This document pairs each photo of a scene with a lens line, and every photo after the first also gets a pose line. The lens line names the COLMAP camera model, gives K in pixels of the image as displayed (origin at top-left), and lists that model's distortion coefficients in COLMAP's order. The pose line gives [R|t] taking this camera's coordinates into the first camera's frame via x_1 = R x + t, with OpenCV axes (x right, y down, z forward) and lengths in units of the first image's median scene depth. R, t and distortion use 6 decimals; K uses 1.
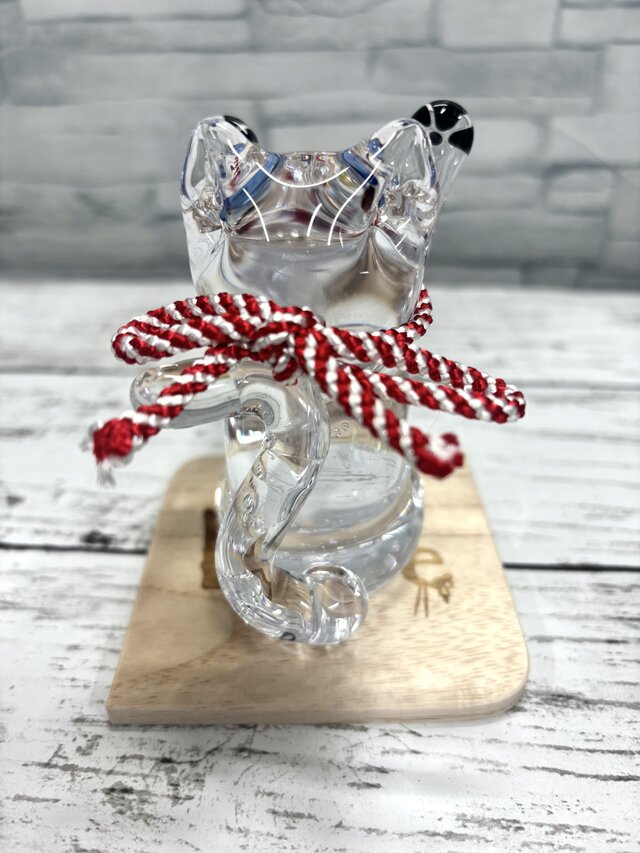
lens RADIAL K [[686.1, 0, 318.0], [0, 686.1, 419.6], [0, 0, 1]] dist [-0.015447, 0.006054]
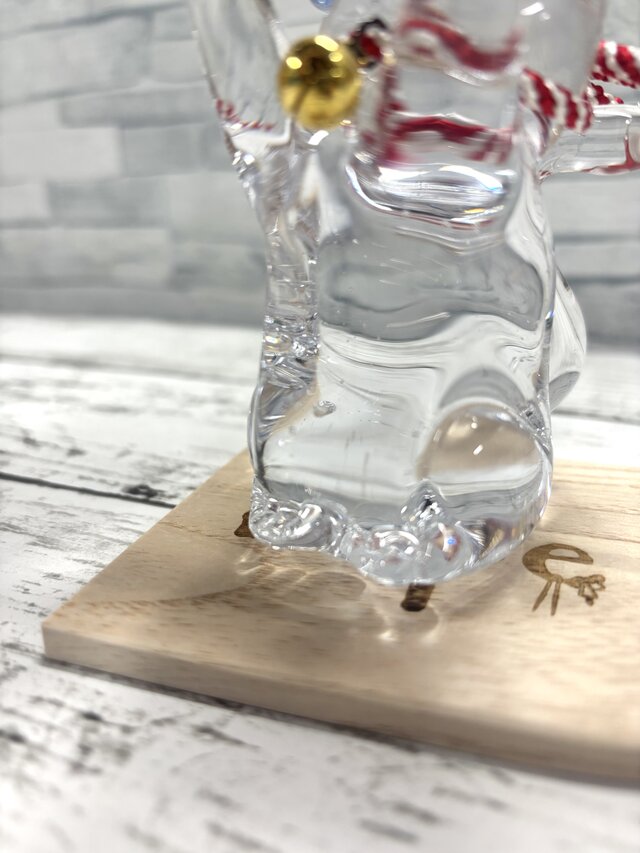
lens RADIAL K [[686.1, 0, 317.3], [0, 686.1, 427.4], [0, 0, 1]] dist [-0.015447, 0.006054]
pose [[0.954554, 0.097418, -0.281667, 0.093832], [-0.165867, 0.958834, -0.230489, 0.250036], [0.247619, 0.266734, 0.931417, 0.273915]]
